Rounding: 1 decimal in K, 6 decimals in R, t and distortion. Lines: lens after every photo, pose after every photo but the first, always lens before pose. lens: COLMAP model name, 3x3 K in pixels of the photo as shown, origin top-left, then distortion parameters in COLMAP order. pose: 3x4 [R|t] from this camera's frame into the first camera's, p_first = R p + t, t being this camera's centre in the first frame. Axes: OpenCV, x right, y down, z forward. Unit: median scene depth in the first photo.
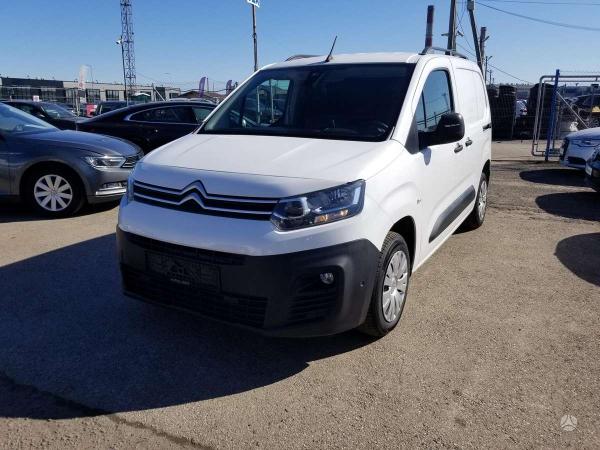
lens RADIAL K [[471.8, 0, 294.5], [0, 471.8, 200.4], [0, 0, 1]] dist [0.047152, -0.068796]
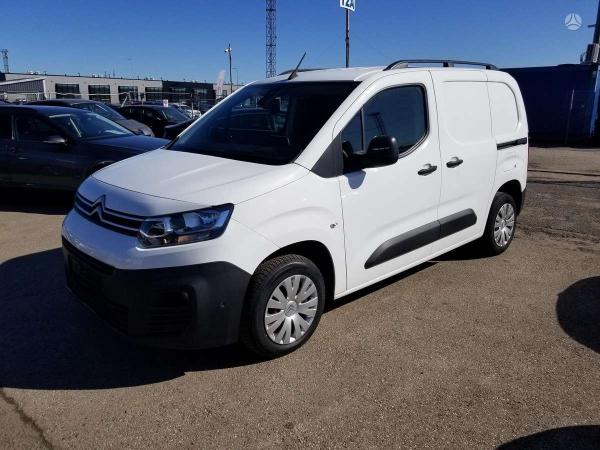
lens RADIAL K [[471.8, 0, 291.9], [0, 471.8, 207.2], [0, 0, 1]] dist [0.047152, -0.068796]
pose [[0.957942, 0.061571, -0.280280, 0.527219], [-0.057584, 0.998088, 0.022446, -0.063047], [0.281126, -0.005363, 0.959656, 0.049586]]
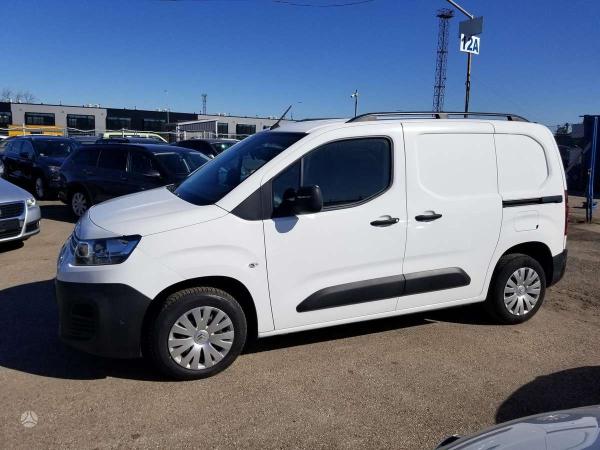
lens RADIAL K [[471.8, 0, 291.0], [0, 471.8, 203.3], [0, 0, 1]] dist [0.047152, -0.068796]
pose [[0.802286, 0.097365, -0.588946, 1.091083], [-0.143546, 0.989126, -0.032021, -0.133314], [0.579423, 0.110230, 0.807538, 0.223979]]
